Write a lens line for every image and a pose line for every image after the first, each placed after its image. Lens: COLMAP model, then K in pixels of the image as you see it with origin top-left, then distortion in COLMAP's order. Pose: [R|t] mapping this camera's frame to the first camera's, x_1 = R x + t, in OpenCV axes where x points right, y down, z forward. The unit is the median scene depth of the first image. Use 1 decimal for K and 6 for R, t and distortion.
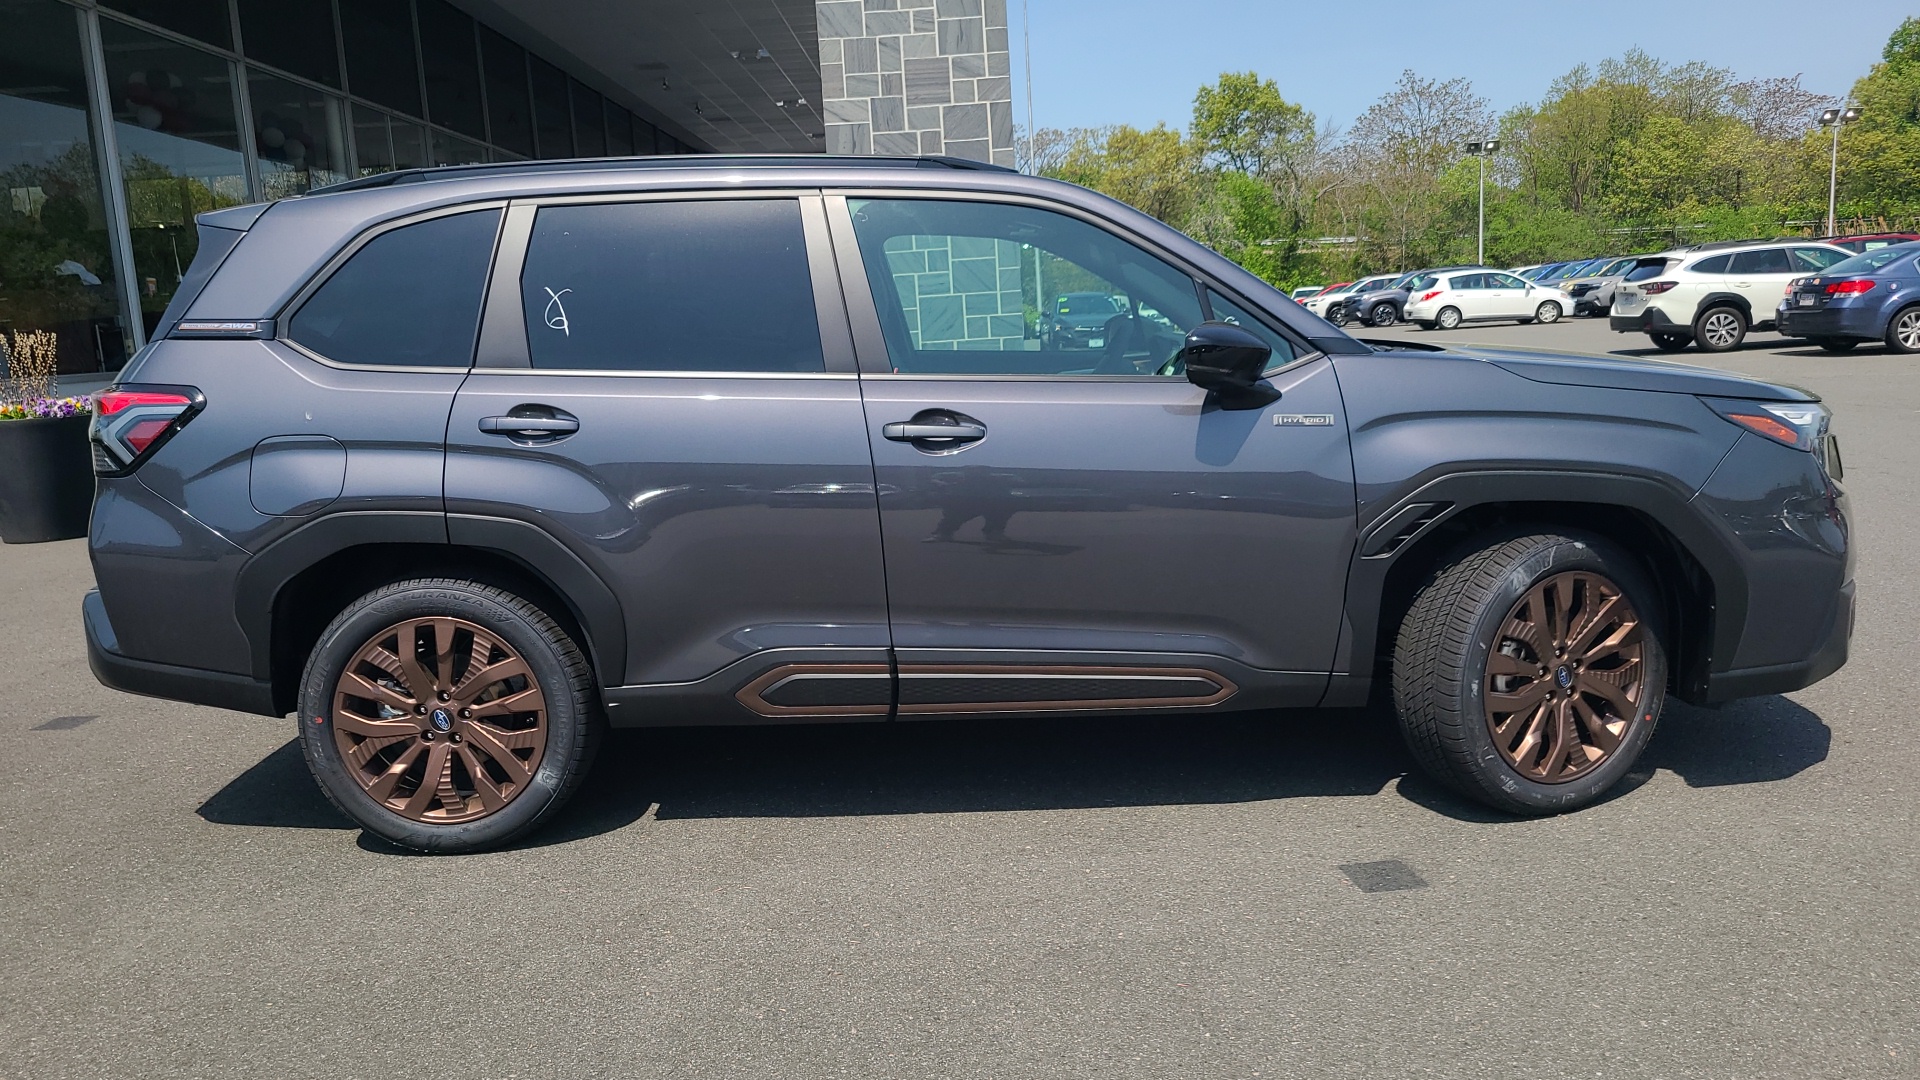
lens RADIAL K [[1458.5, 0, 941.1], [0, 1458.5, 533.8], [0, 0, 1]] dist [0.036186, -0.008258]
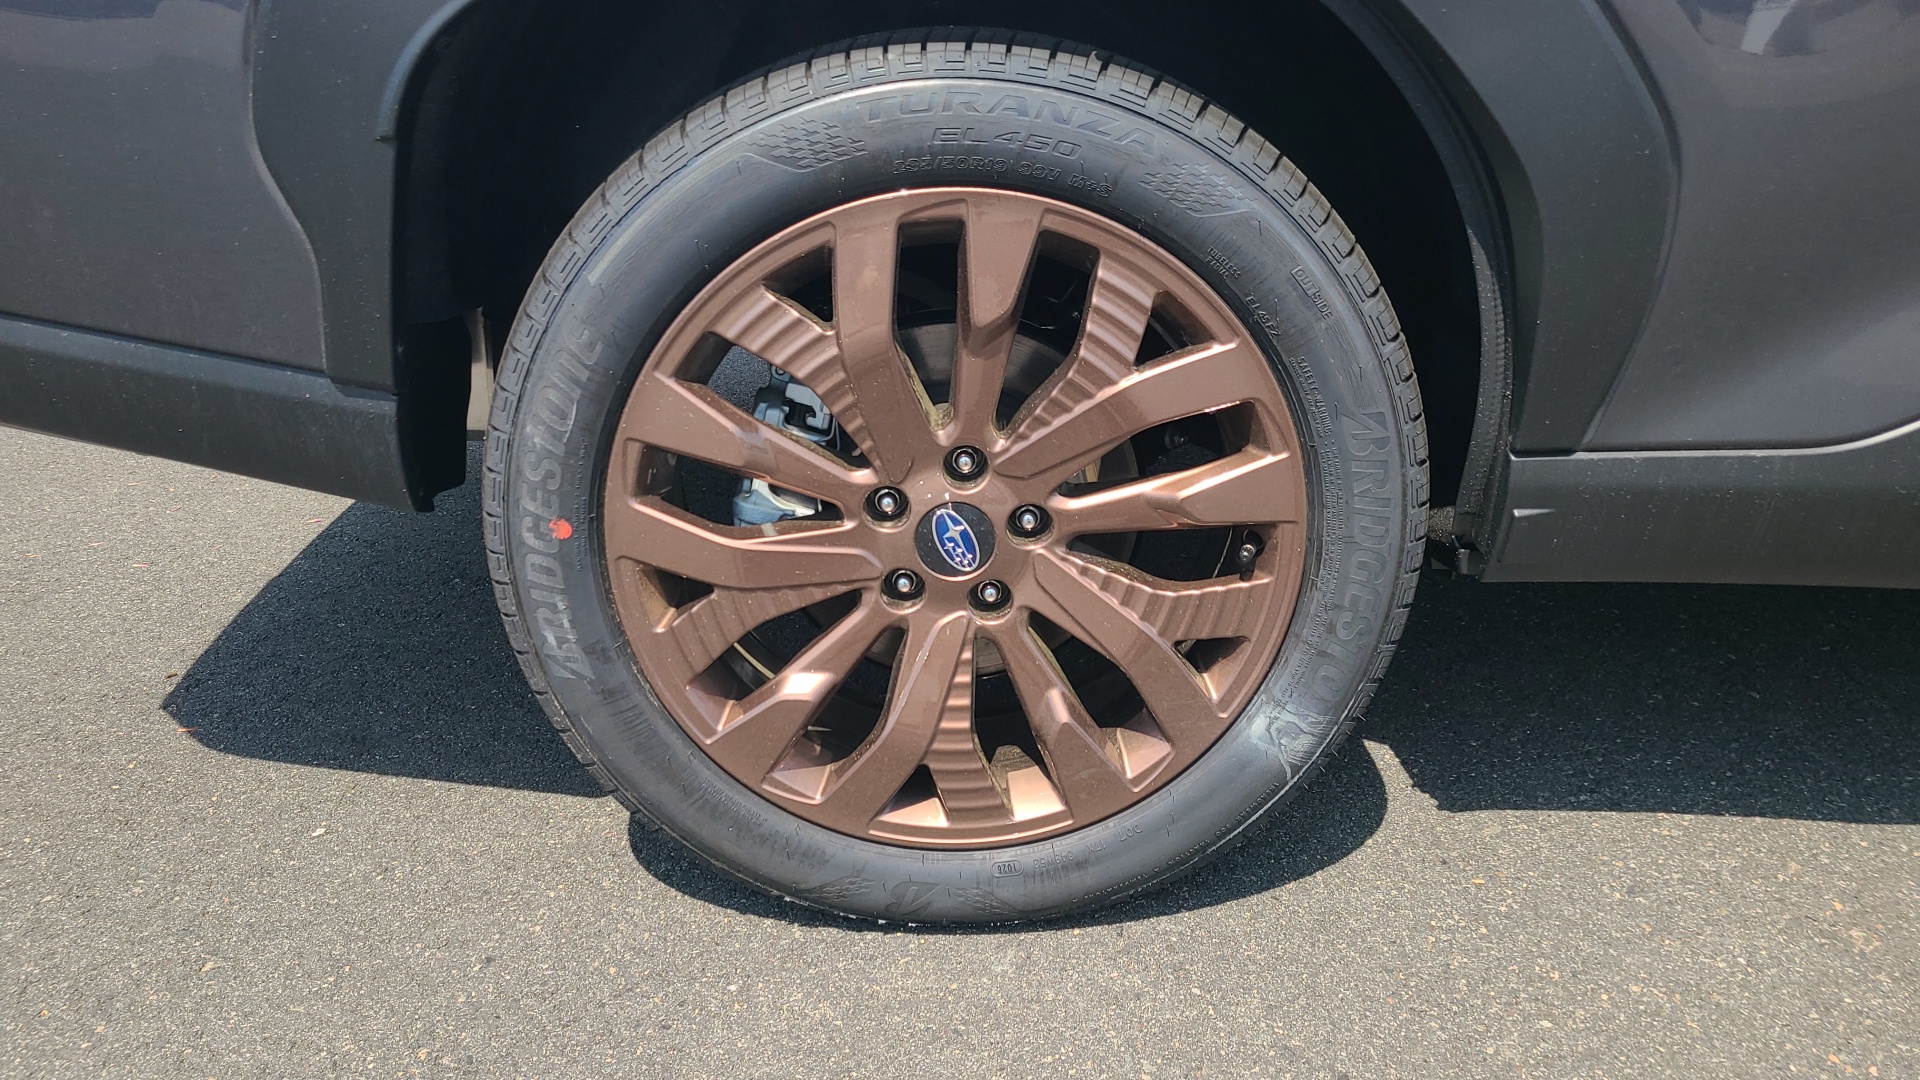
lens RADIAL K [[1485.7, 0, 962.0], [0, 1485.7, 599.1], [0, 0, 1]] dist [-0.001819, -0.004505]
pose [[0.998688, 0.028183, 0.042759, -0.351998], [-0.037674, 0.969877, 0.240665, 0.063978], [-0.034688, -0.241960, 0.969666, 0.694834]]
